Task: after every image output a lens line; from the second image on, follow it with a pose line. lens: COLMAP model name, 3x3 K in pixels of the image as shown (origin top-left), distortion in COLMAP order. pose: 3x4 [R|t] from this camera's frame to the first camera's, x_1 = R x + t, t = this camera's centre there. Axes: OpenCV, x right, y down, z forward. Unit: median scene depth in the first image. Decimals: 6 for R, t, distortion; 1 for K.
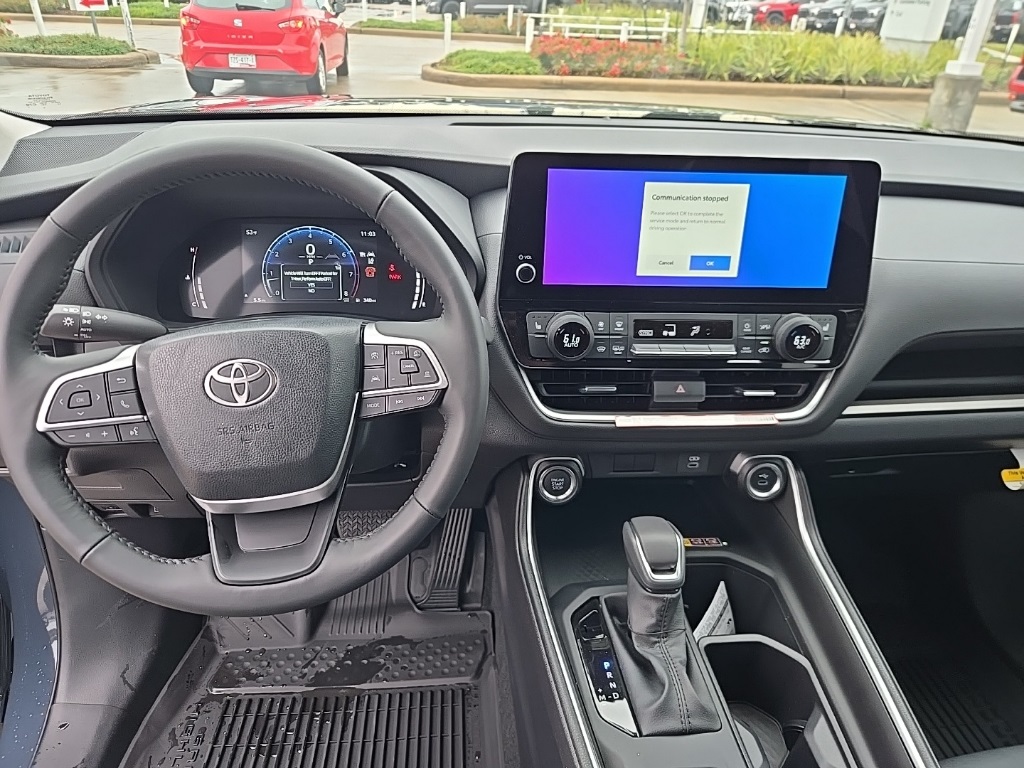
lens RADIAL K [[704.1, 0, 512.0], [0, 704.1, 384.0], [0, 0, 1]] dist [0.012407, -0.002717]
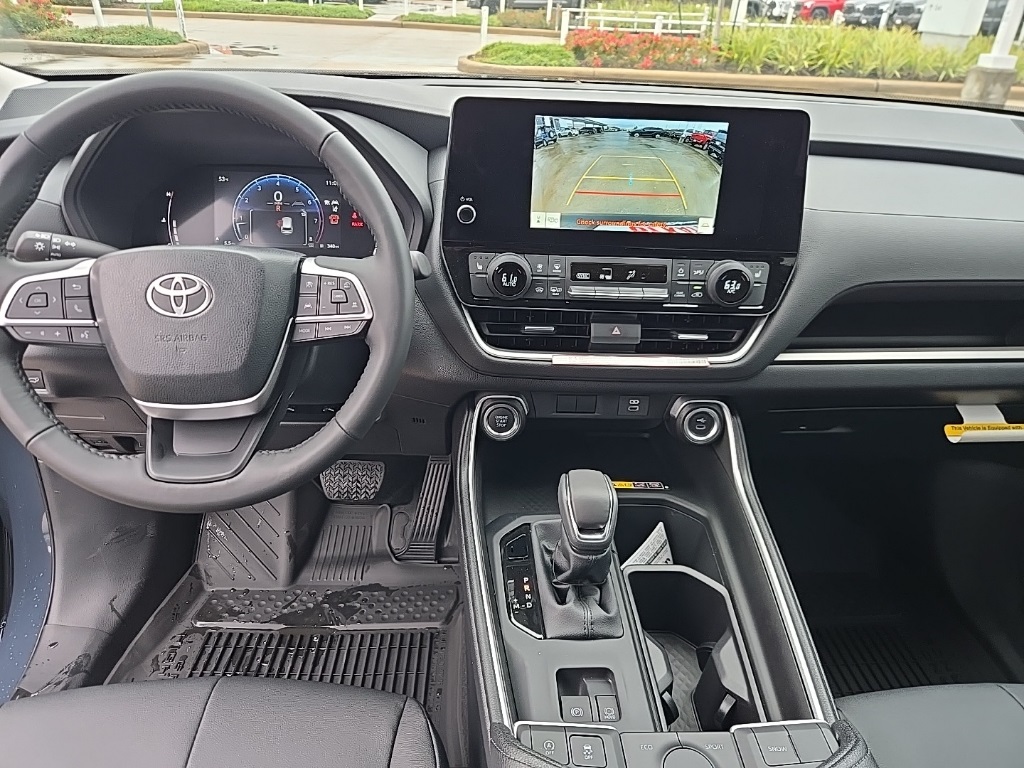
lens RADIAL K [[707.5, 0, 522.7], [0, 707.5, 386.8], [0, 0, 1]] dist [0.006006, -0.005110]
pose [[0.998850, 0.025528, -0.040573, 0.100715], [-0.025372, 0.999669, 0.004362, 0.062235], [0.040671, -0.003327, 0.999167, -0.040324]]
